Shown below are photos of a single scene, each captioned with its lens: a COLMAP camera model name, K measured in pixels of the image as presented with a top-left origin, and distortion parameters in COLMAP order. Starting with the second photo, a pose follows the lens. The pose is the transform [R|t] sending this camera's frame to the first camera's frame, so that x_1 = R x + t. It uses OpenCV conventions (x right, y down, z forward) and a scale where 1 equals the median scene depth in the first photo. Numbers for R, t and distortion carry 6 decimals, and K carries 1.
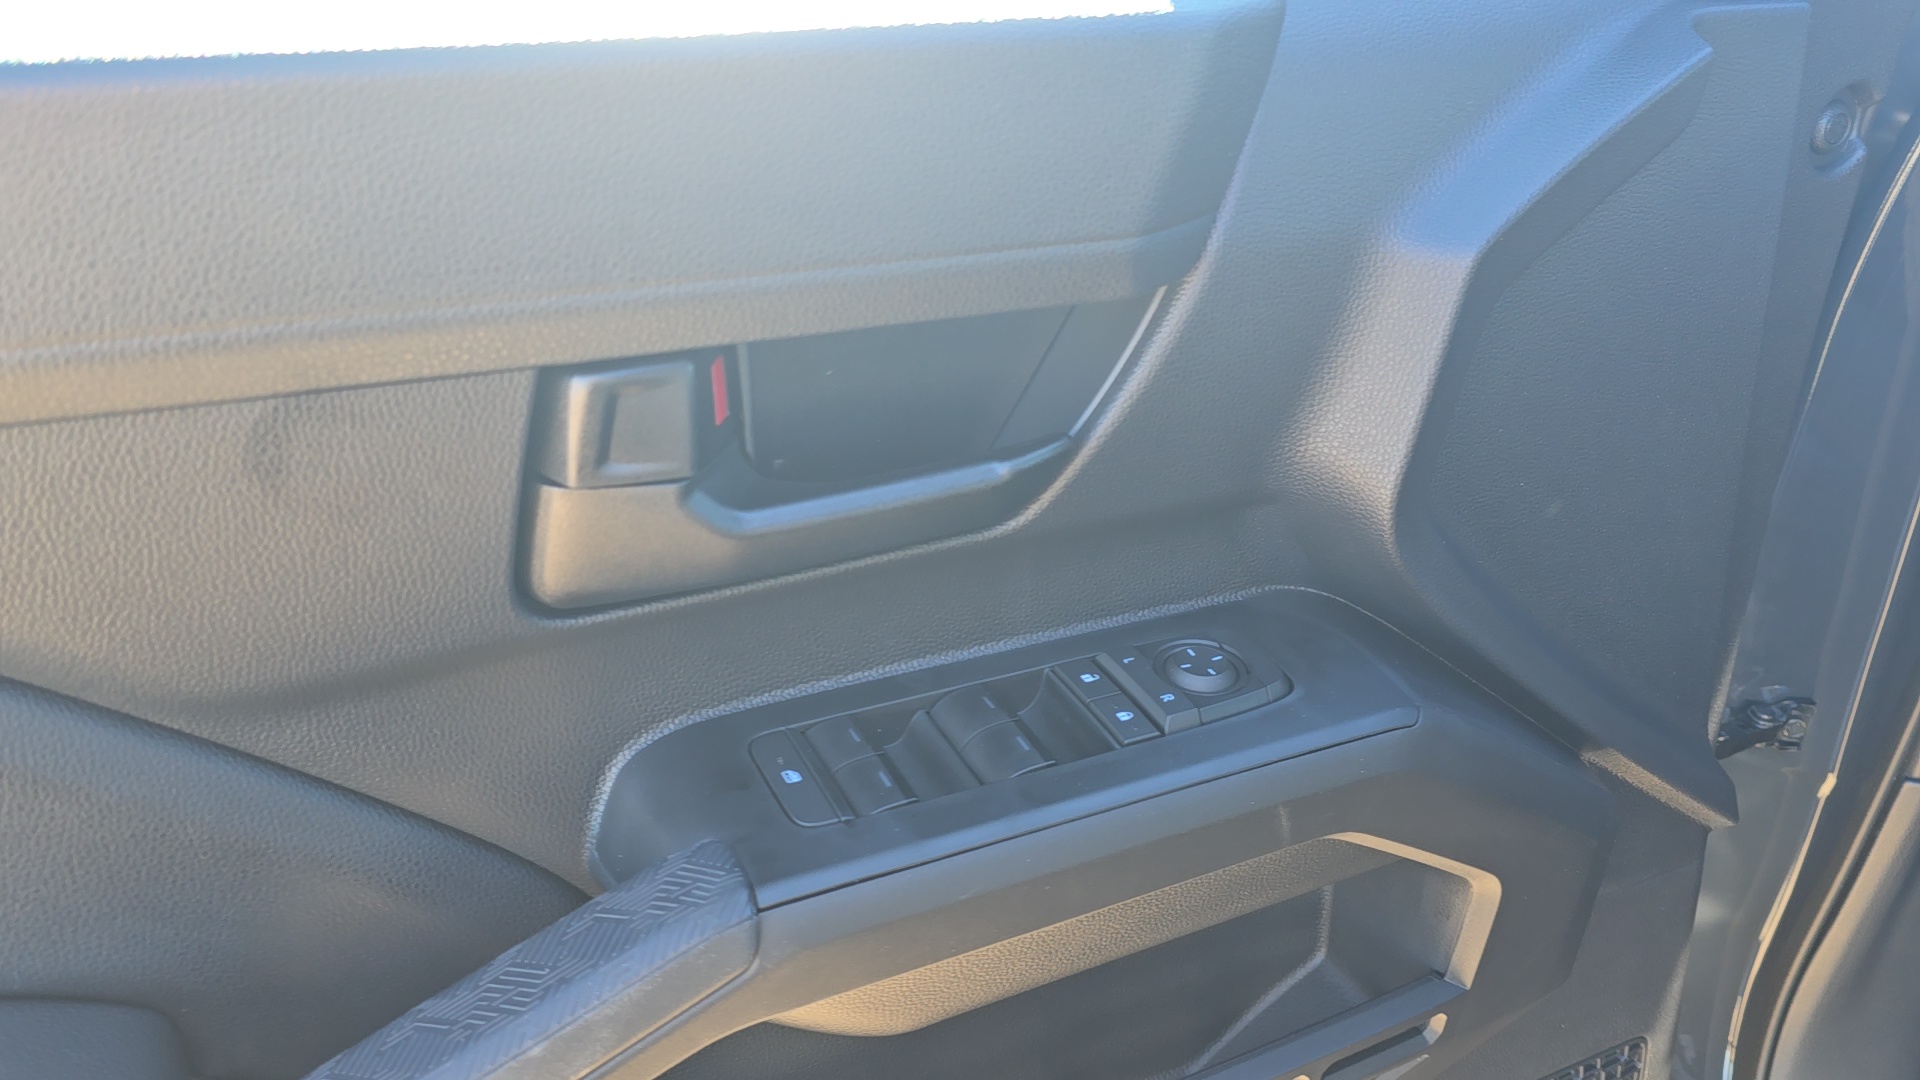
lens RADIAL K [[1619.4, 0, 960.0], [0, 1619.4, 540.0], [0, 0, 1]] dist [-0.011703, 0.003040]
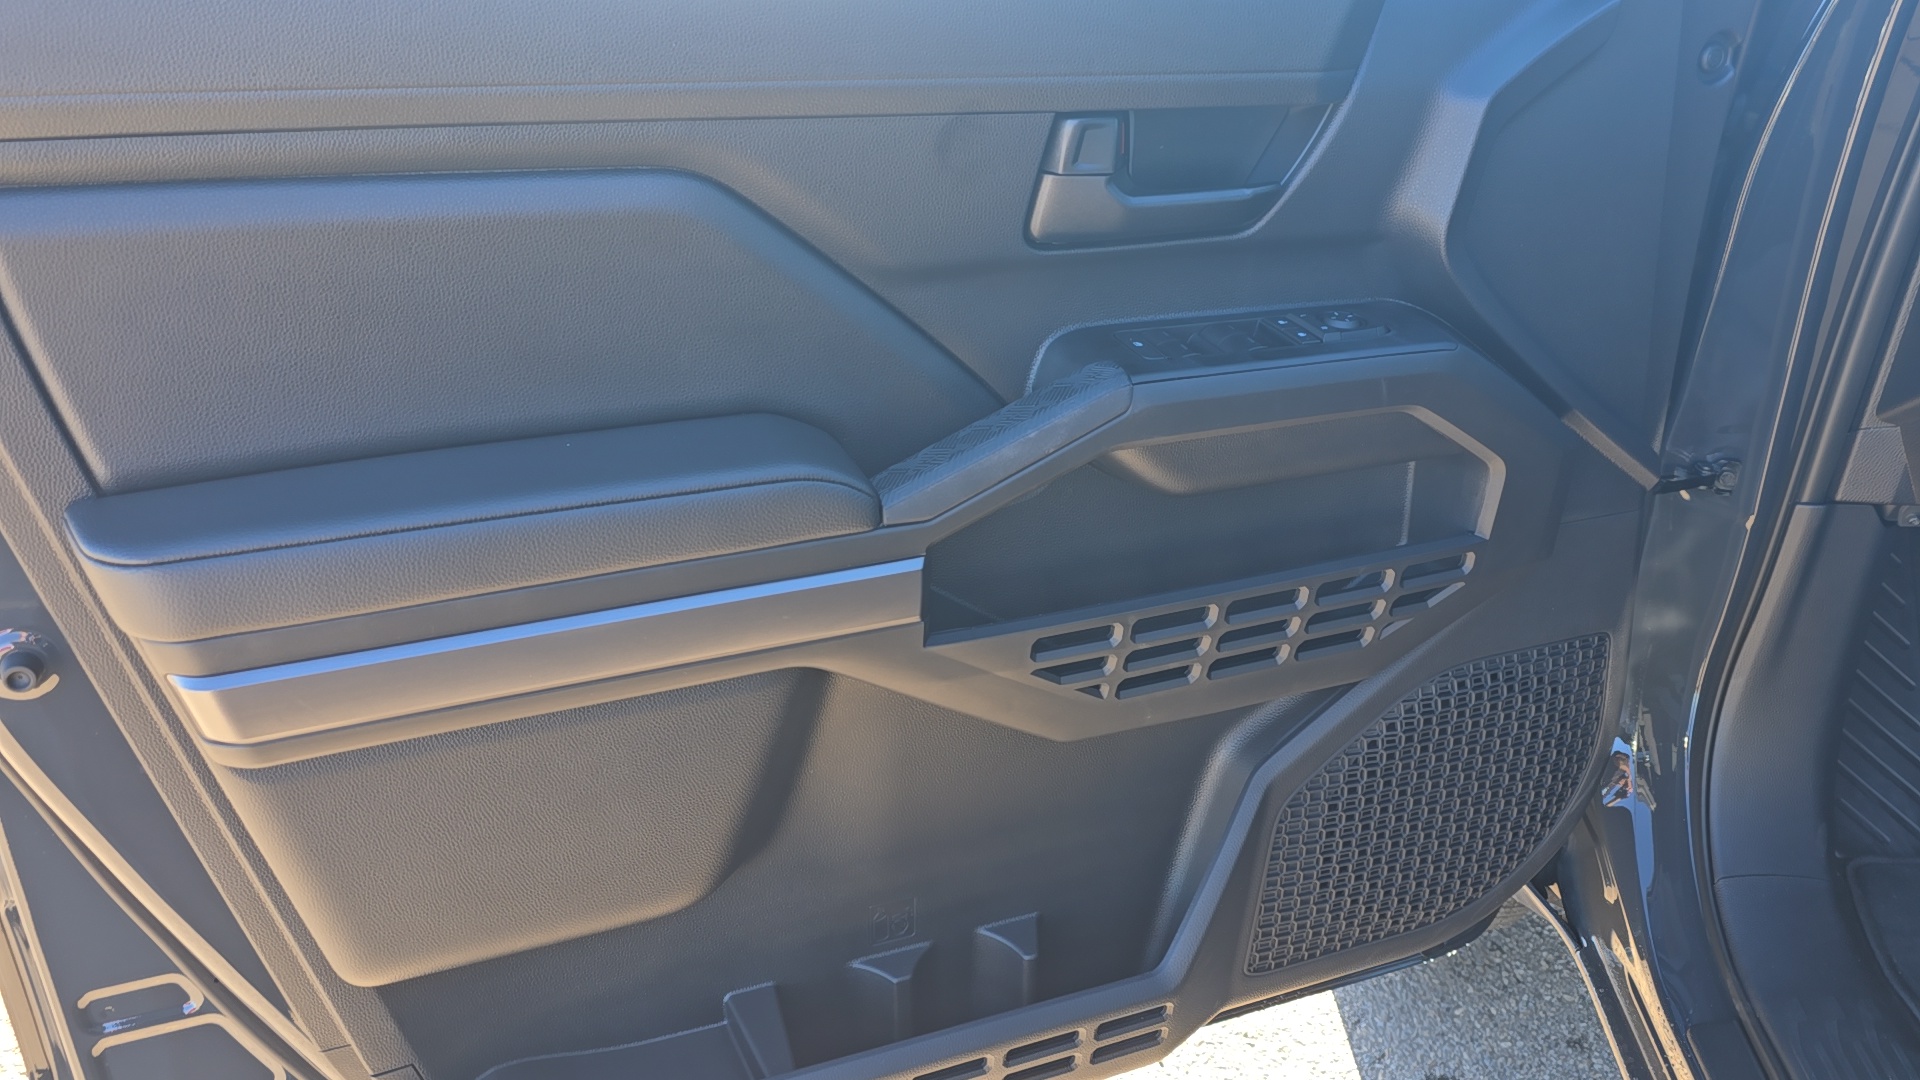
lens RADIAL K [[1619.4, 0, 960.0], [0, 1619.4, 540.0], [0, 0, 1]] dist [-0.011703, 0.003040]
pose [[0.997823, 0.030438, -0.058500, -0.186021], [-0.032542, 0.998845, -0.035364, 0.436911], [0.057356, 0.037190, 0.997661, -0.945450]]
